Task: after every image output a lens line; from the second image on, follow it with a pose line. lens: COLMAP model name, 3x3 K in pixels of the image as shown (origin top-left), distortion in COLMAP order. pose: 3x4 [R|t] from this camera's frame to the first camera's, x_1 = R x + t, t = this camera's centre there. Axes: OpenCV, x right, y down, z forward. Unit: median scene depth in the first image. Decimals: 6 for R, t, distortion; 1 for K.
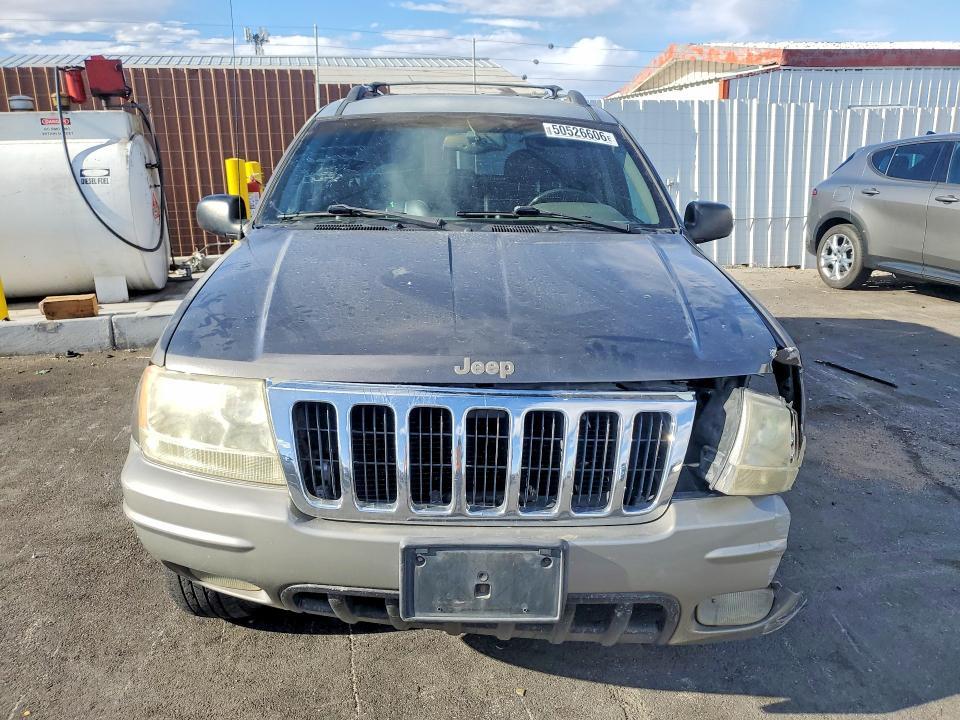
lens RADIAL K [[745.9, 0, 492.6], [0, 745.9, 359.6], [0, 0, 1]] dist [0.027505, -0.006788]
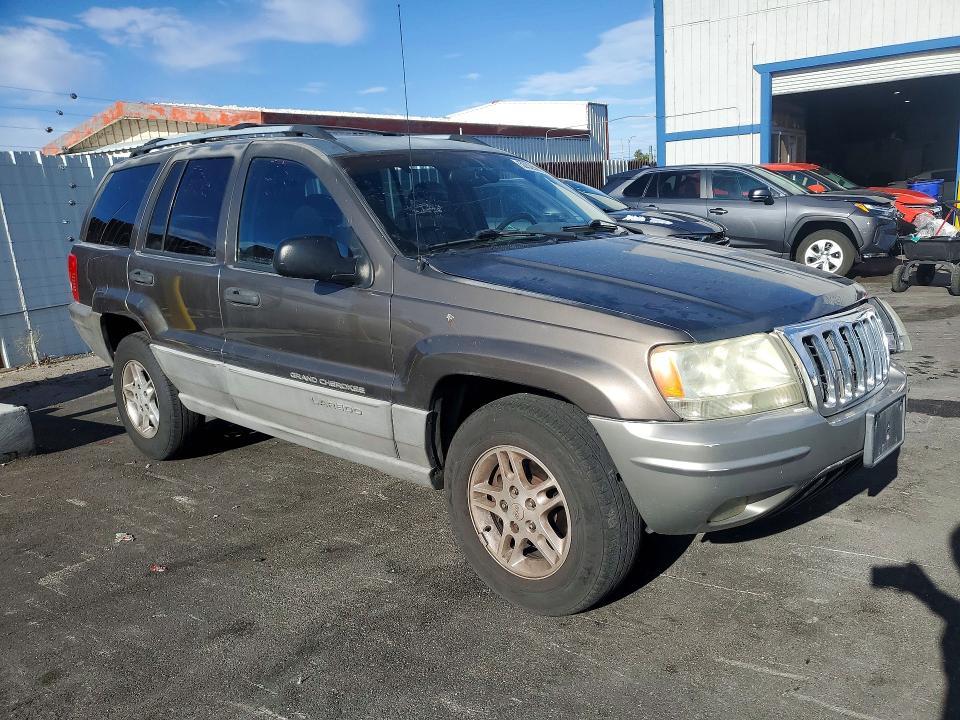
lens RADIAL K [[745.9, 0, 492.6], [0, 745.9, 359.6], [0, 0, 1]] dist [0.027505, -0.006788]
pose [[0.709458, -0.190511, 0.678509, -0.175797], [0.242142, 0.970051, 0.019182, -0.007452], [-0.661843, 0.150686, 0.734341, 0.040964]]
